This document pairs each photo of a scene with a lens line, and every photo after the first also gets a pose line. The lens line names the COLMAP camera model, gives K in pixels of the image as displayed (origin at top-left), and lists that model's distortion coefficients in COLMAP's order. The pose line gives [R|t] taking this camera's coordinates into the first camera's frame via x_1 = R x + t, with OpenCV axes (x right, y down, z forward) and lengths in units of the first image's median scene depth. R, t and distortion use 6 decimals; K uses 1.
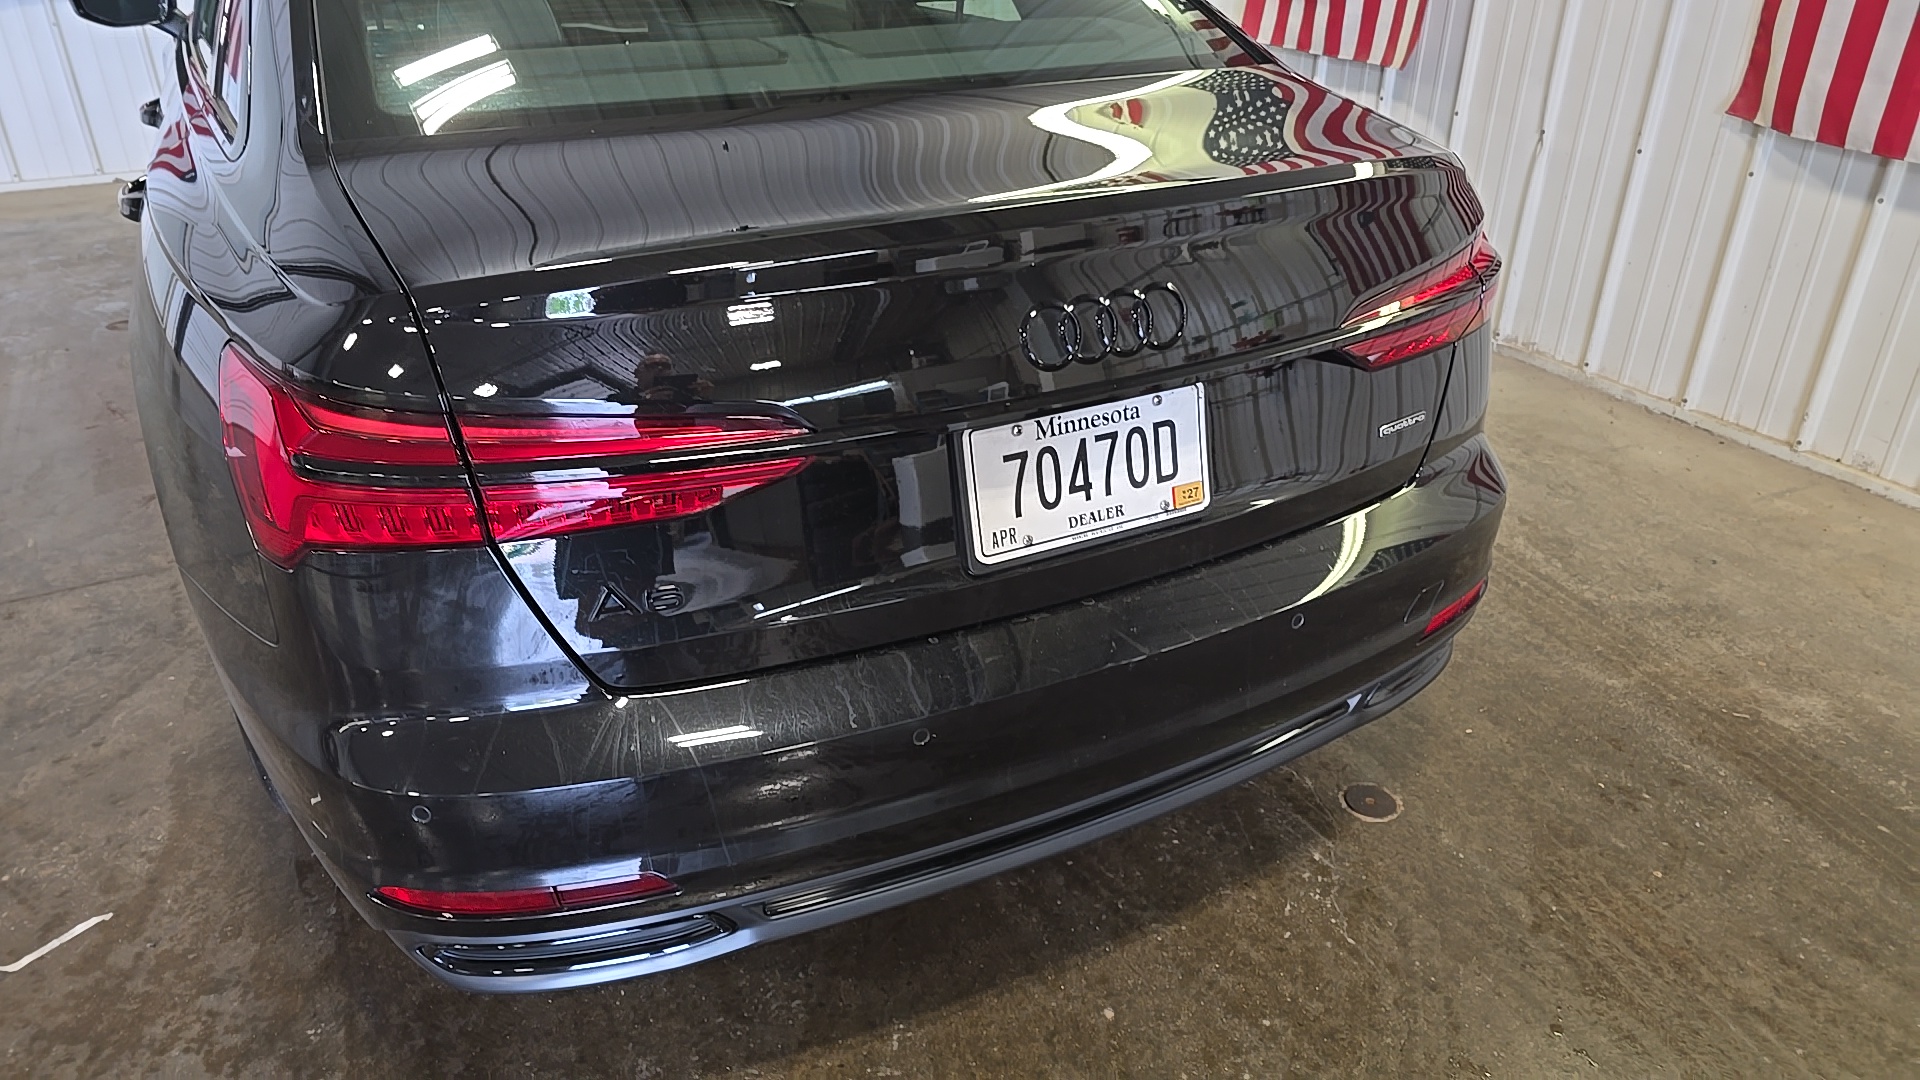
lens RADIAL K [[1268.7, 0, 967.7], [0, 1268.7, 535.2], [0, 0, 1]] dist [0.059540, -0.049770]
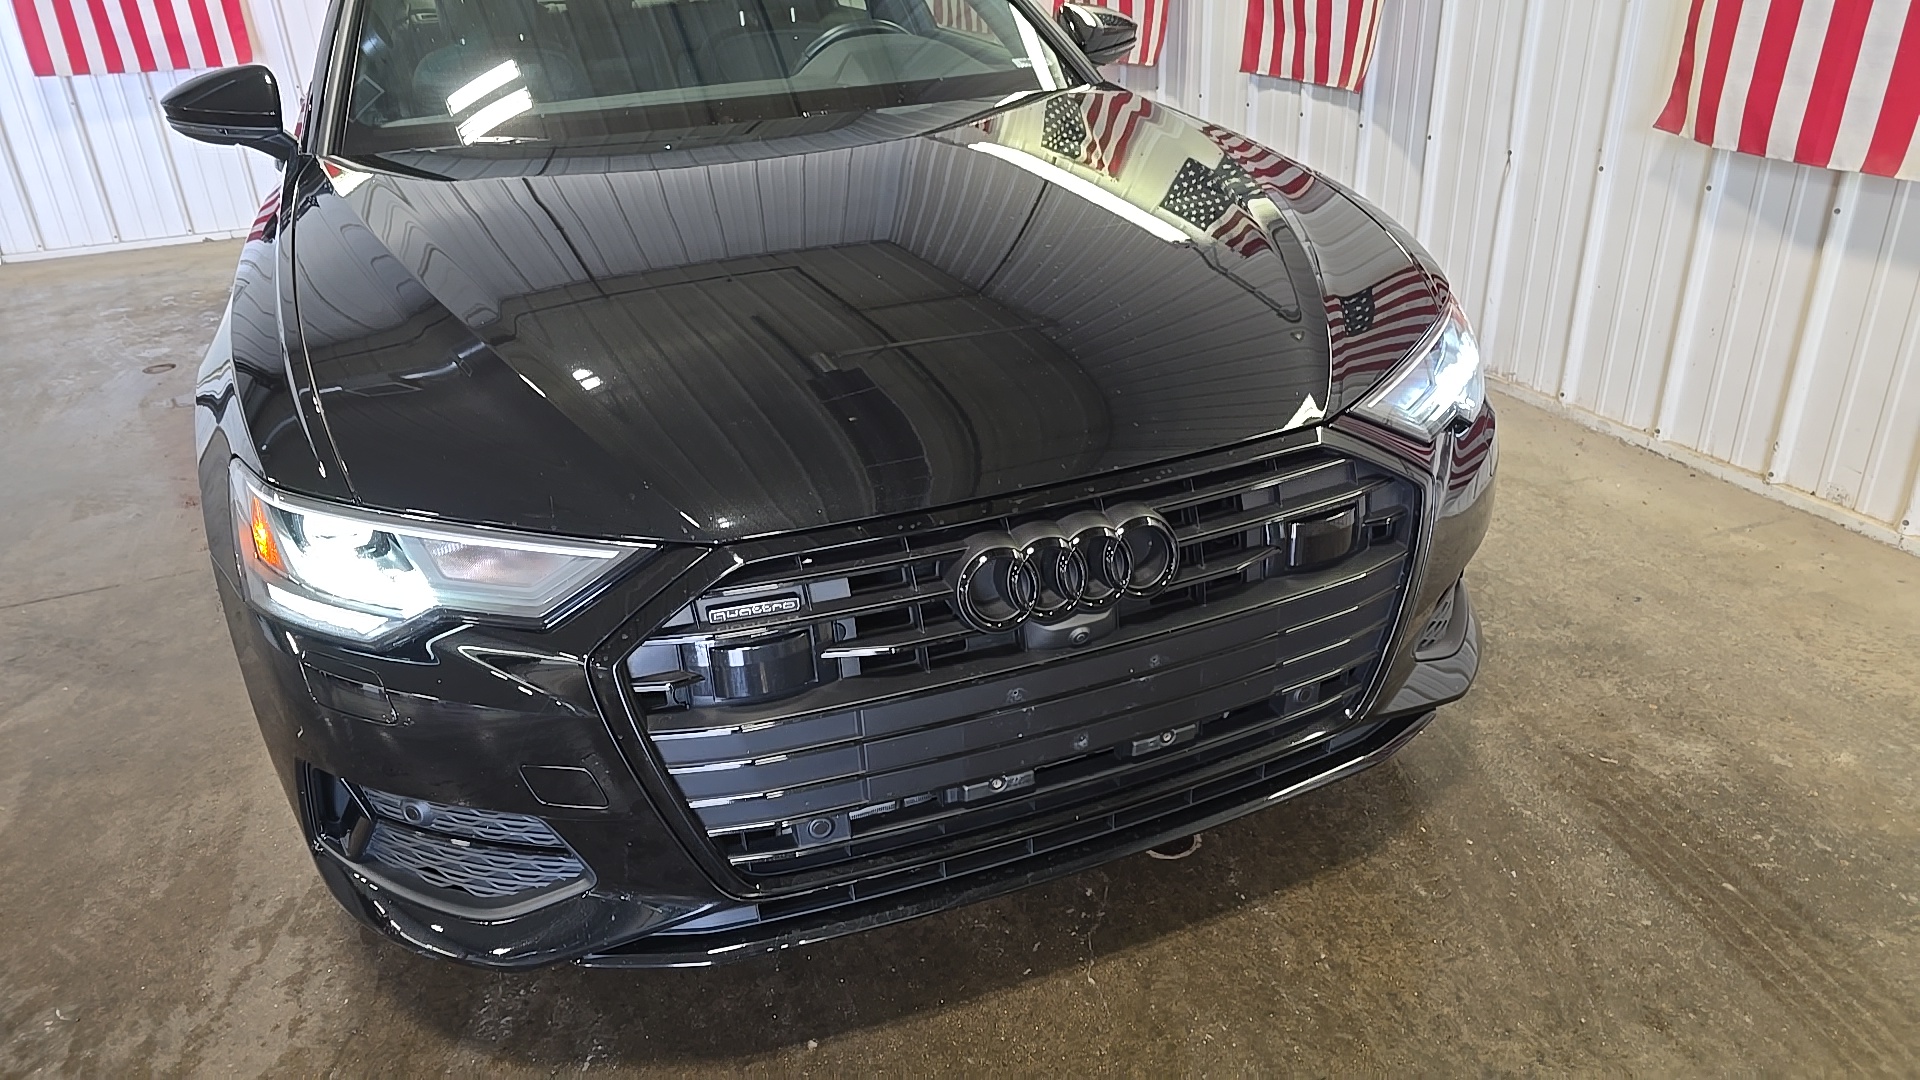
lens RADIAL K [[1268.7, 0, 967.7], [0, 1268.7, 535.2], [0, 0, 1]] dist [0.059540, -0.049770]
pose [[0.993561, 0.006198, -0.113125, 0.212311], [-0.010798, 0.999137, -0.040102, 0.017720], [0.112778, 0.041065, 0.992771, 0.024997]]
